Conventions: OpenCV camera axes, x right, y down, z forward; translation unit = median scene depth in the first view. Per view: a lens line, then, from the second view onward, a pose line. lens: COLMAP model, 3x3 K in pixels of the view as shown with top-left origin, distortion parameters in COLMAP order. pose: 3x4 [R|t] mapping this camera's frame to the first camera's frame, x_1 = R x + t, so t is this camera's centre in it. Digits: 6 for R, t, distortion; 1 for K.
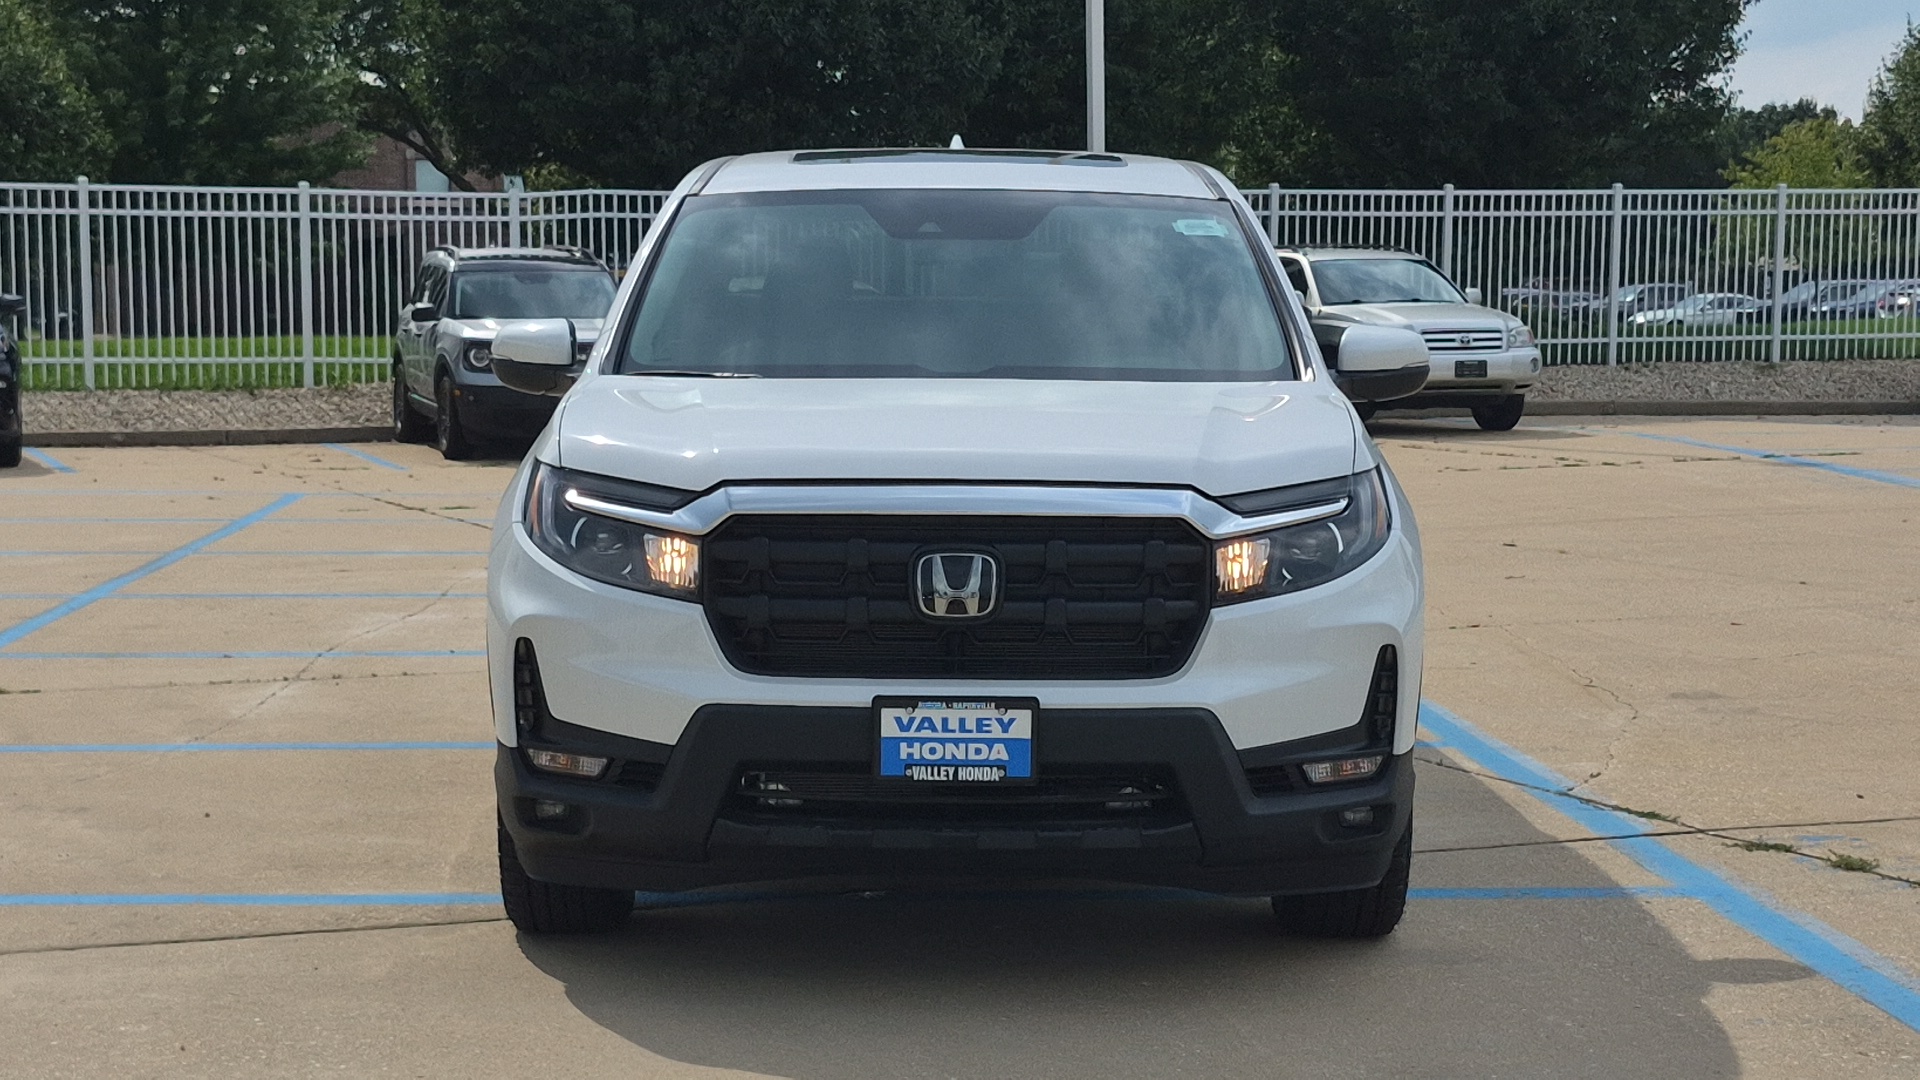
lens RADIAL K [[3617.4, 0, 880.6], [0, 3617.4, 483.0], [0, 0, 1]] dist [0.168459, 0.000000]
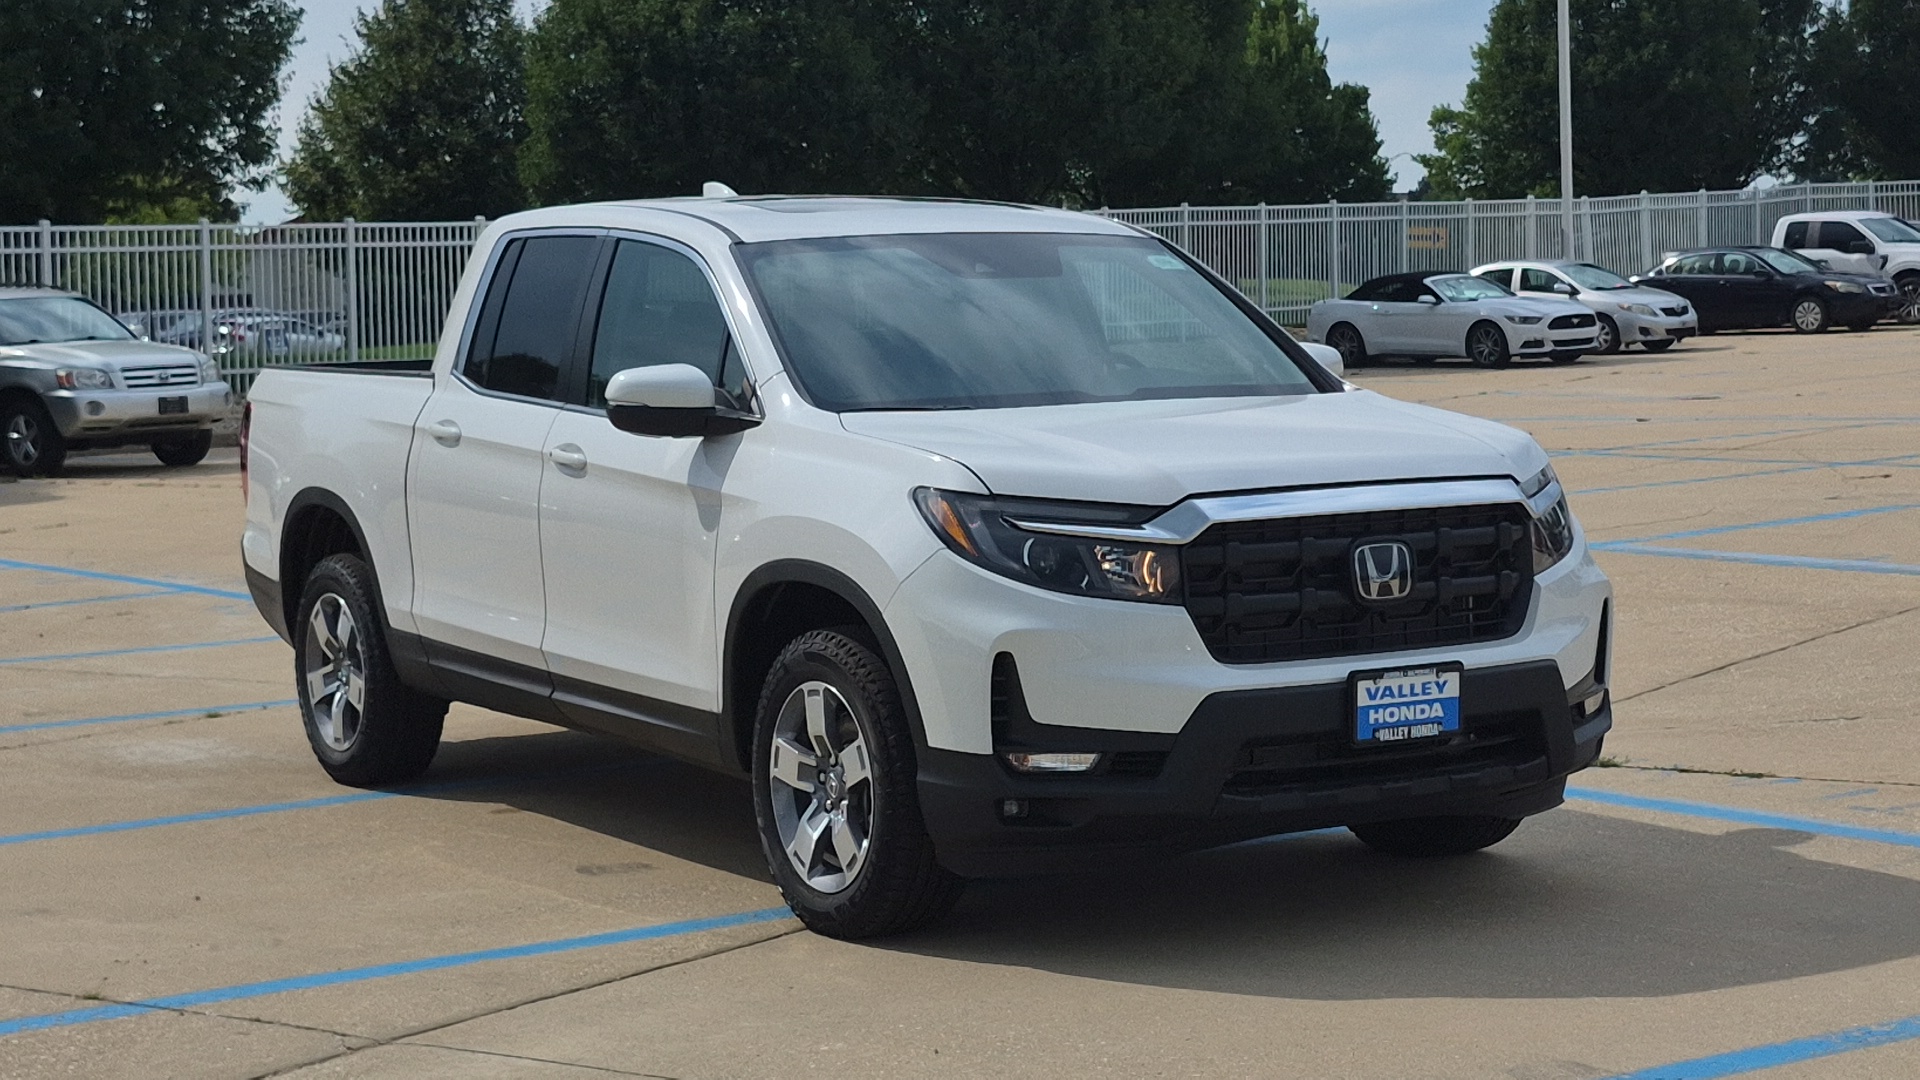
lens RADIAL K [[3617.4, 0, 976.4], [0, 3617.4, 537.6], [0, 0, 1]] dist [0.168459, 0.000000]
pose [[0.828784, -0.066405, 0.555614, -0.723858], [0.063001, 0.997694, 0.025265, -0.019862], [-0.556010, 0.014066, 0.831056, 0.106624]]
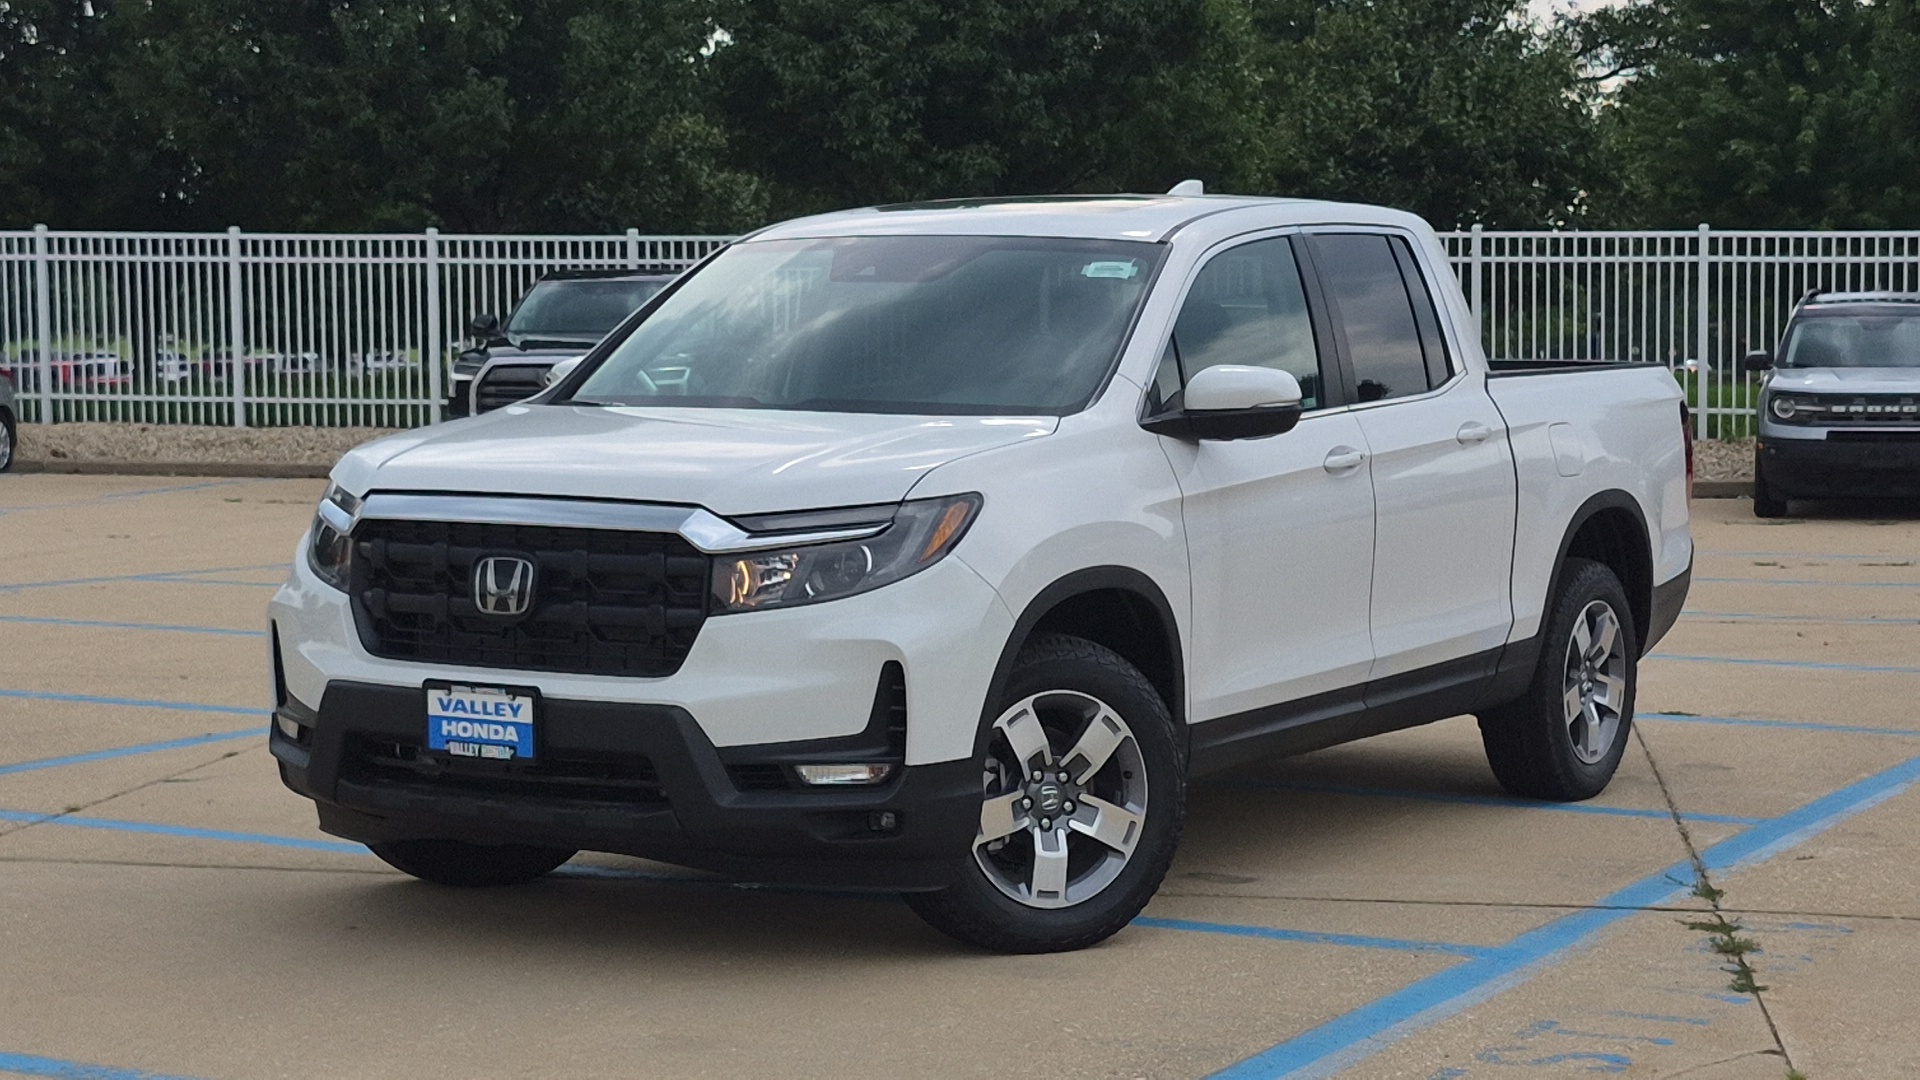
lens RADIAL K [[3889.7, 0, 939.5], [0, 3889.7, 576.6], [0, 0, 1]] dist [0.064845, 0.000000]
pose [[0.867321, 0.039349, -0.496192, 0.735999], [-0.035716, 0.999221, 0.016809, 0.000080], [0.496467, 0.003143, 0.868050, 0.011136]]
